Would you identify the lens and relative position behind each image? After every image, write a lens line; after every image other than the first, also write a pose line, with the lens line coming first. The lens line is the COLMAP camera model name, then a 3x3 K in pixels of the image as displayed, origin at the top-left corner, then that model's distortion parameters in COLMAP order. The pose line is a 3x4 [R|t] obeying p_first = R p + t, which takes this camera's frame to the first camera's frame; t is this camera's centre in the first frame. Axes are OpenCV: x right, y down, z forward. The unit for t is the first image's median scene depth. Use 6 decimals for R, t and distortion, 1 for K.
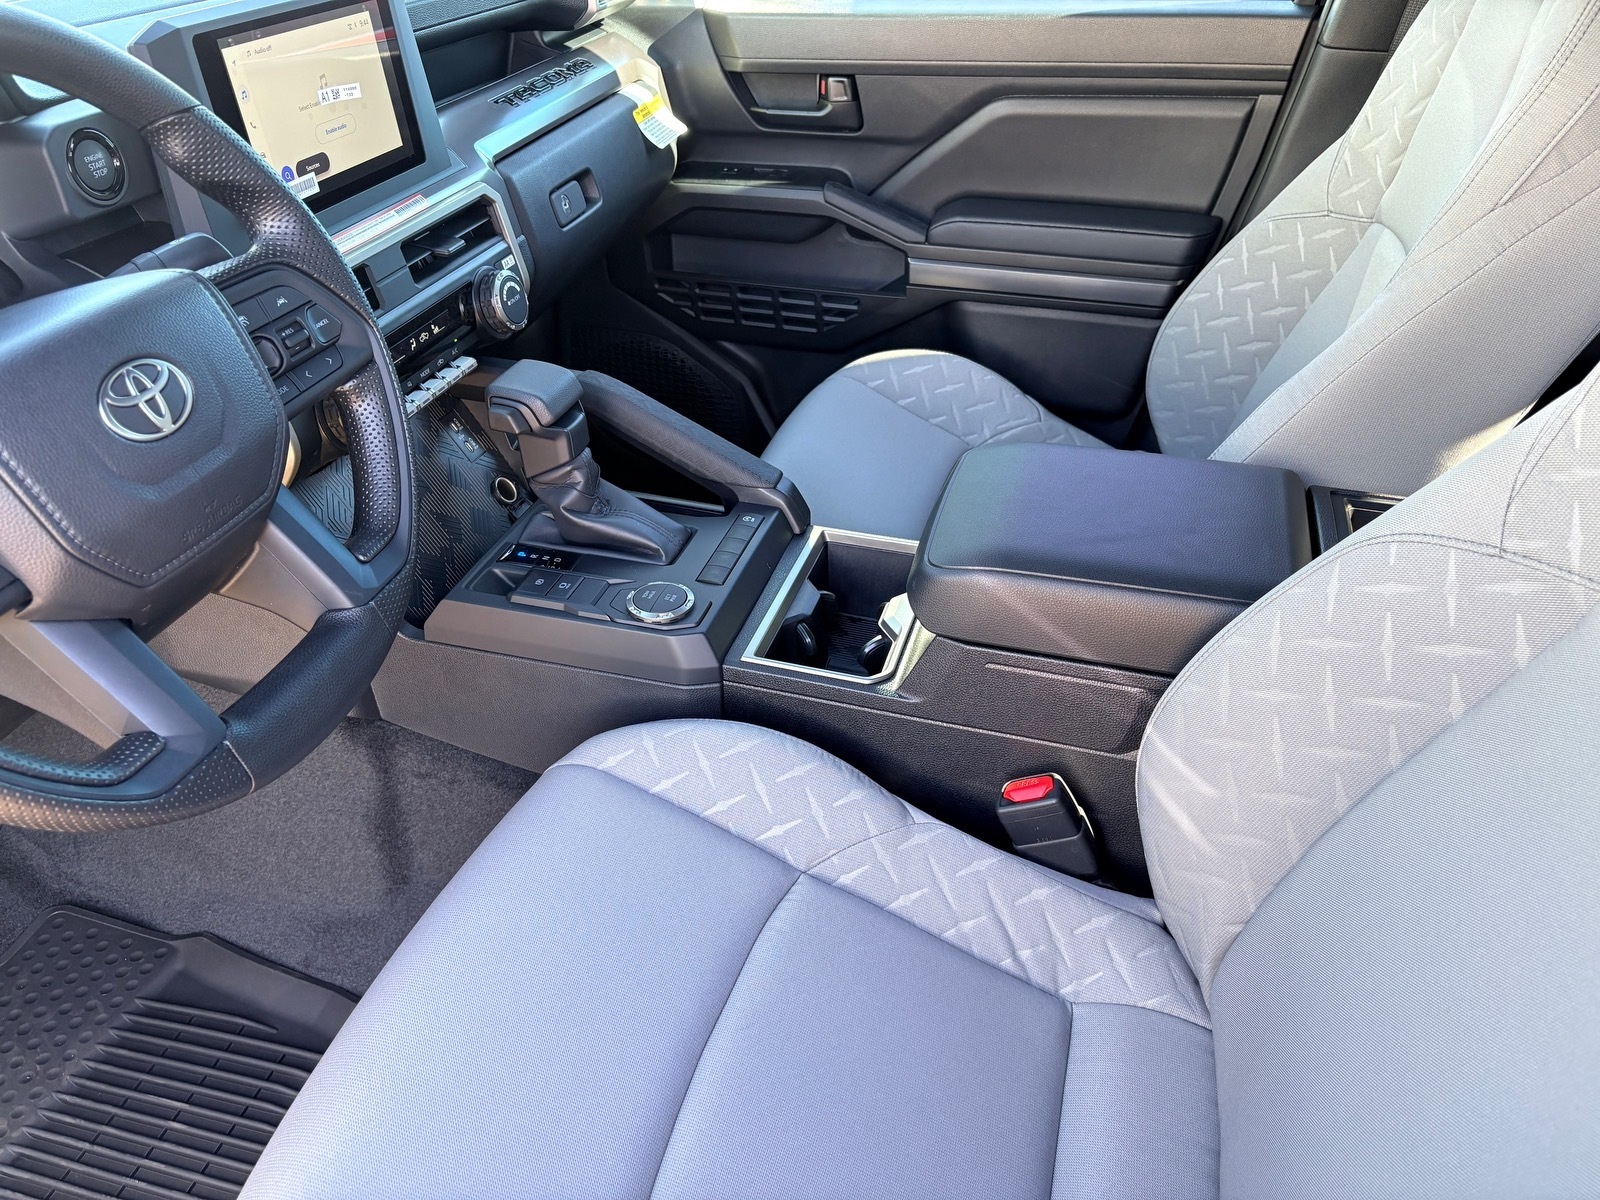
lens RADIAL K [[1219.2, 0, 797.0], [0, 1219.2, 605.5], [0, 0, 1]] dist [0.037778, -0.052099]
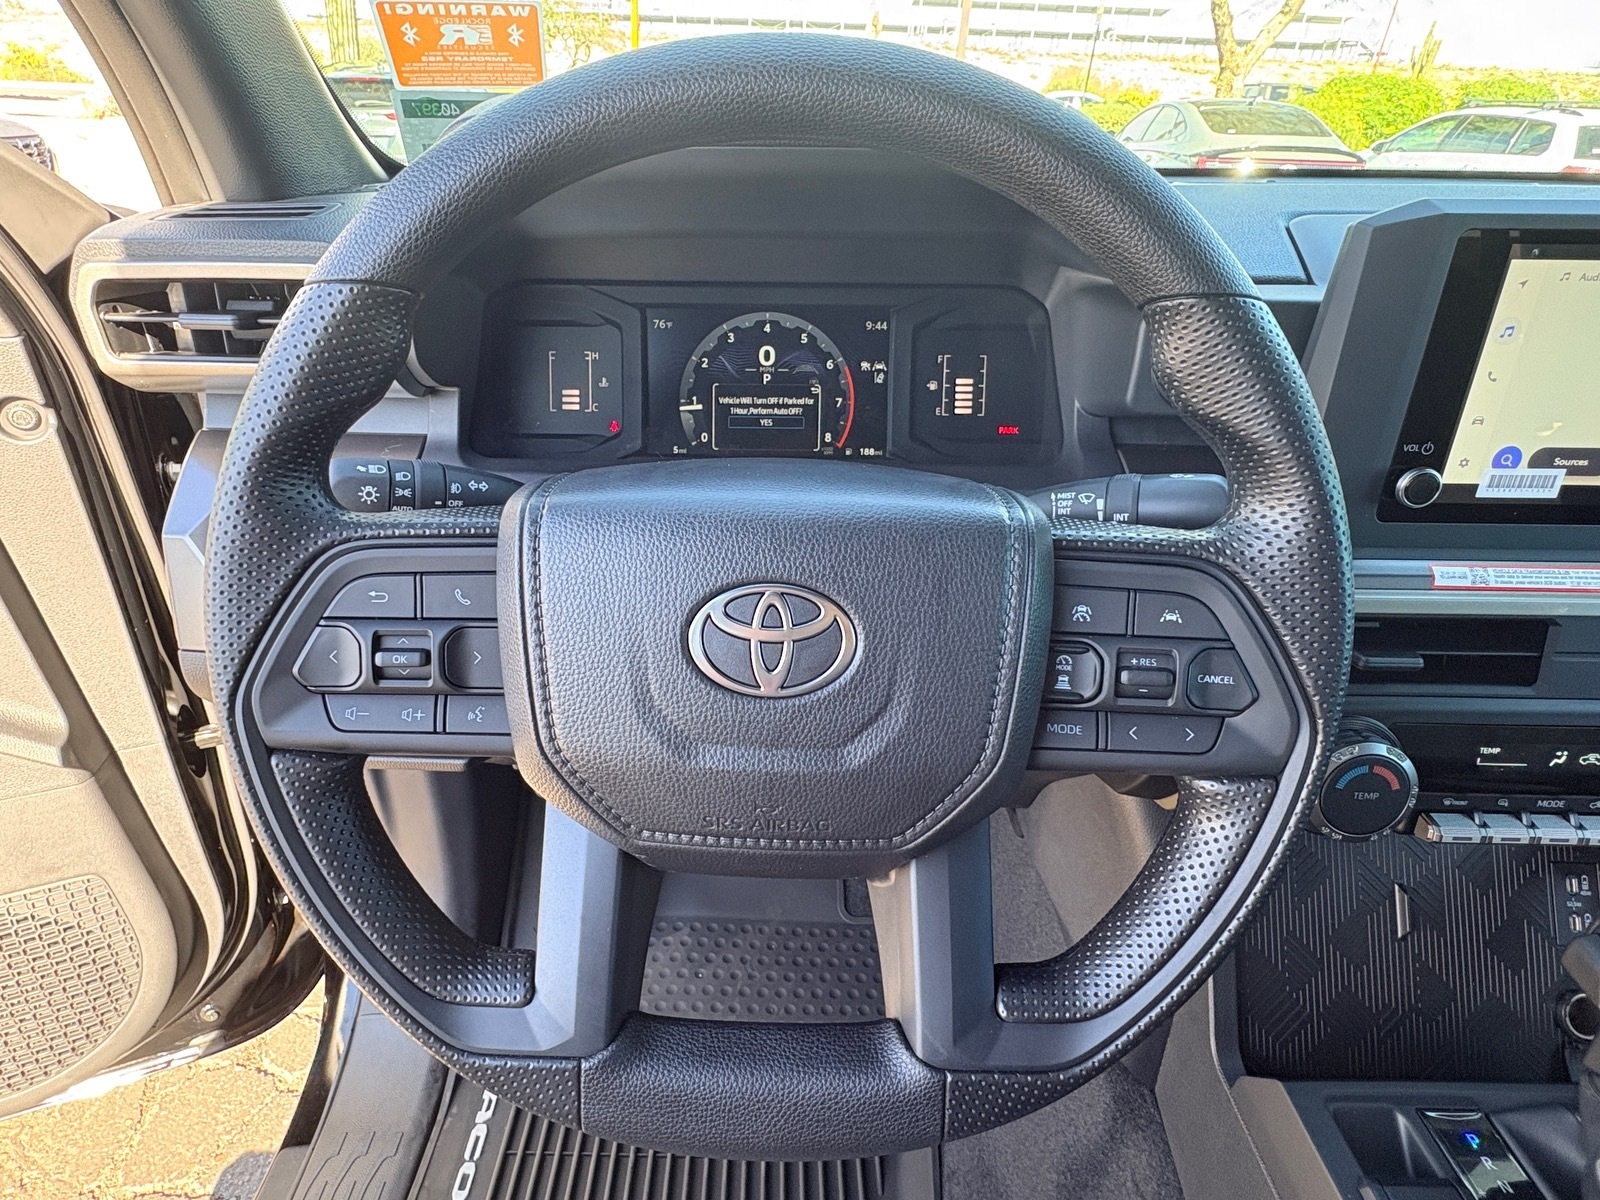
lens RADIAL K [[879.1, 0, 755.2], [0, 879.1, 591.2], [0, 0, 1]] dist [-0.001732, 0.003082]
pose [[0.259132, 0.457936, -0.850380, -0.078684], [-0.541806, 0.797795, 0.264517, -0.180083], [0.799560, 0.392196, 0.454847, 0.441172]]
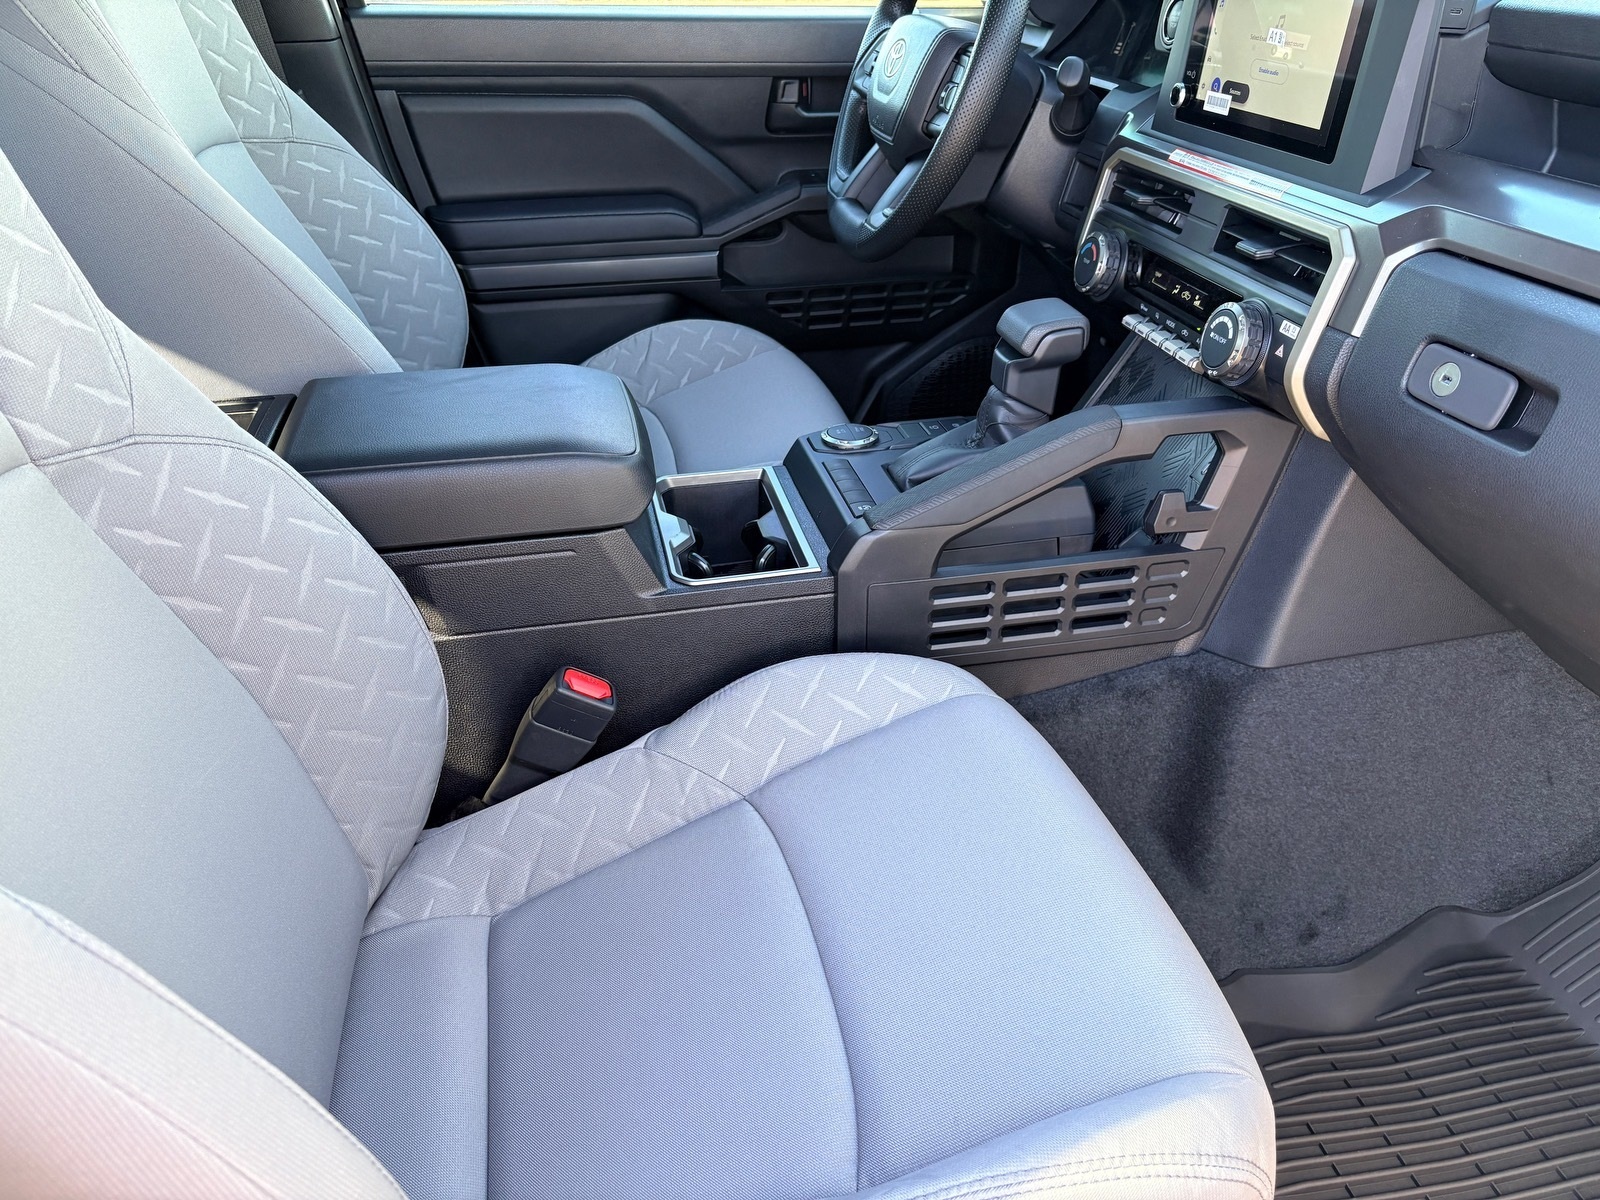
lens RADIAL K [[1219.2, 0, 791.4], [0, 1219.2, 611.4], [0, 0, 1]] dist [0.037778, -0.052099]
pose [[-0.885395, 0.240231, -0.397951, 0.426797], [-0.245910, 0.484432, 0.839556, -0.854309], [0.394467, 0.841198, -0.369838, 1.480098]]
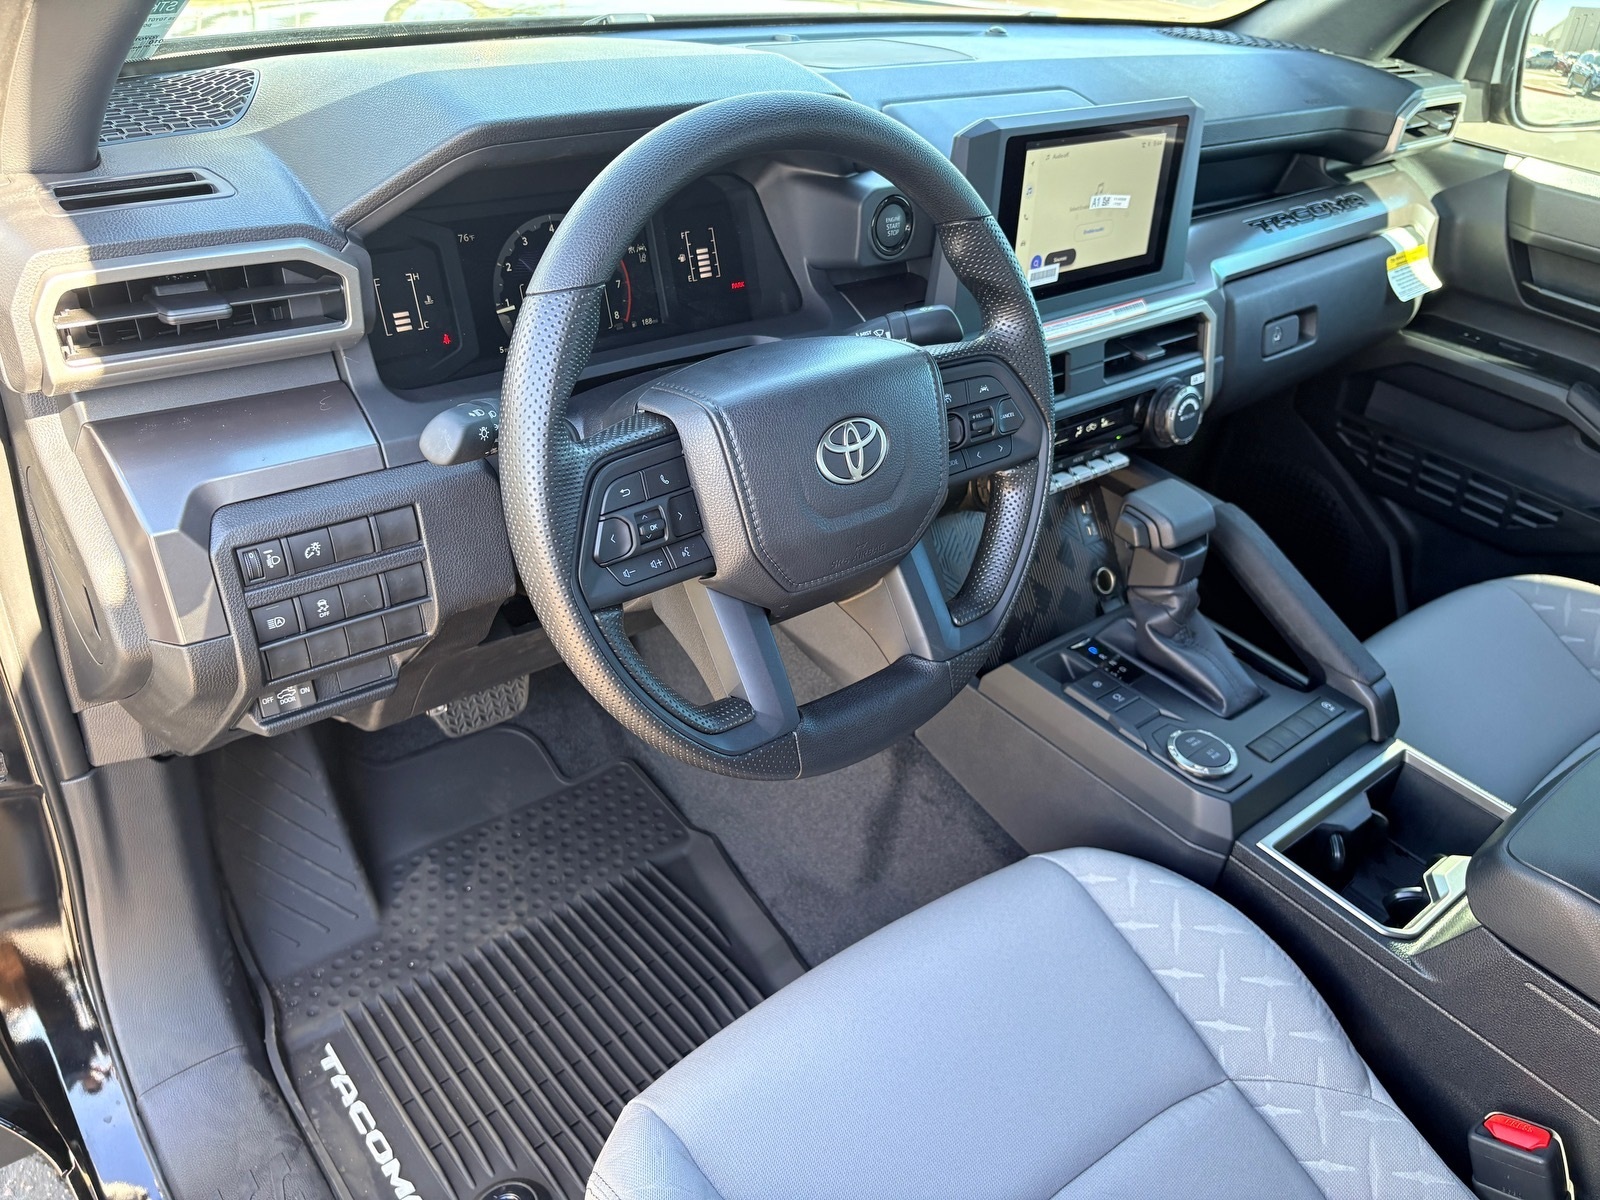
lens RADIAL K [[1219.2, 0, 800.7], [0, 1219.2, 600.0], [0, 0, 1]] dist [0.037778, -0.052099]
pose [[0.823634, 0.376572, -0.424052, -0.005164], [-0.388304, 0.919424, 0.062277, -0.050527], [0.413336, 0.113368, 0.903494, -0.048790]]
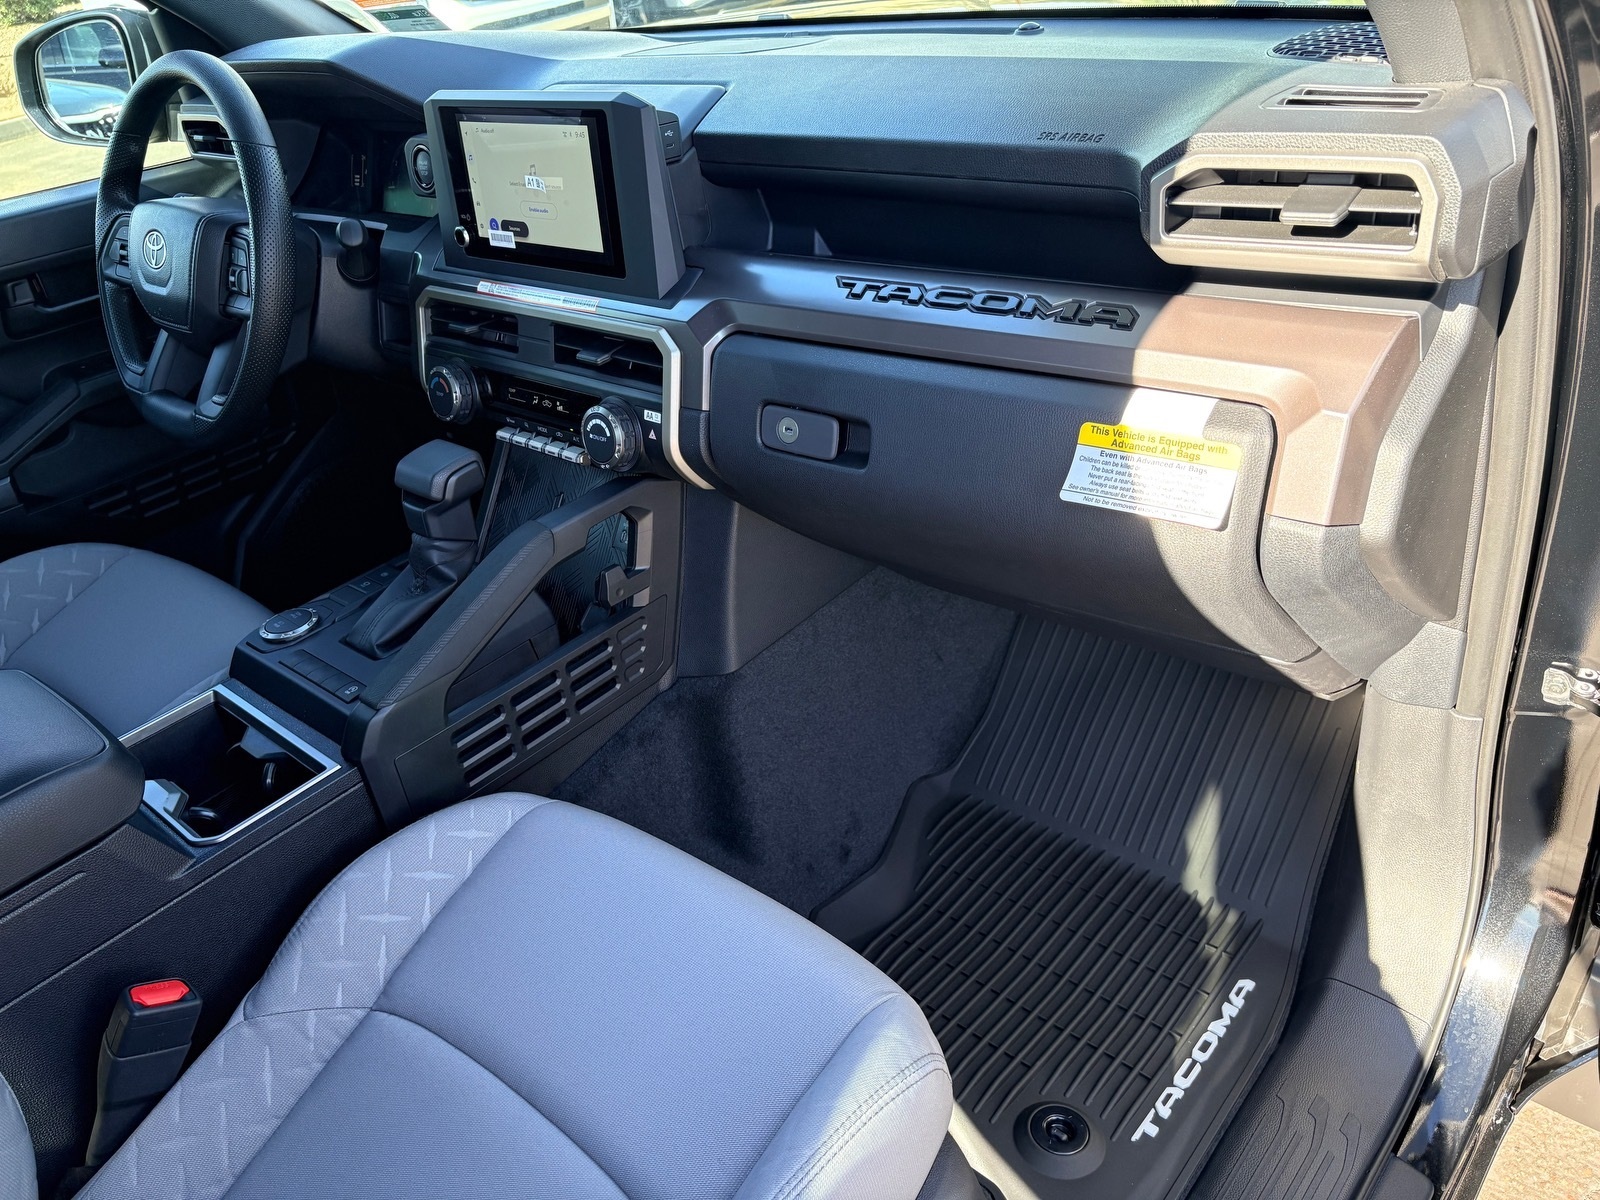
lens RADIAL K [[1219.2, 0, 800.7], [0, 1219.2, 598.9], [0, 0, 1]] dist [0.037778, -0.052099]
pose [[-0.422256, 0.509526, -0.749722, 0.525277], [-0.394666, 0.641230, 0.658075, -0.942372], [0.816050, 0.573766, -0.069671, 1.396755]]
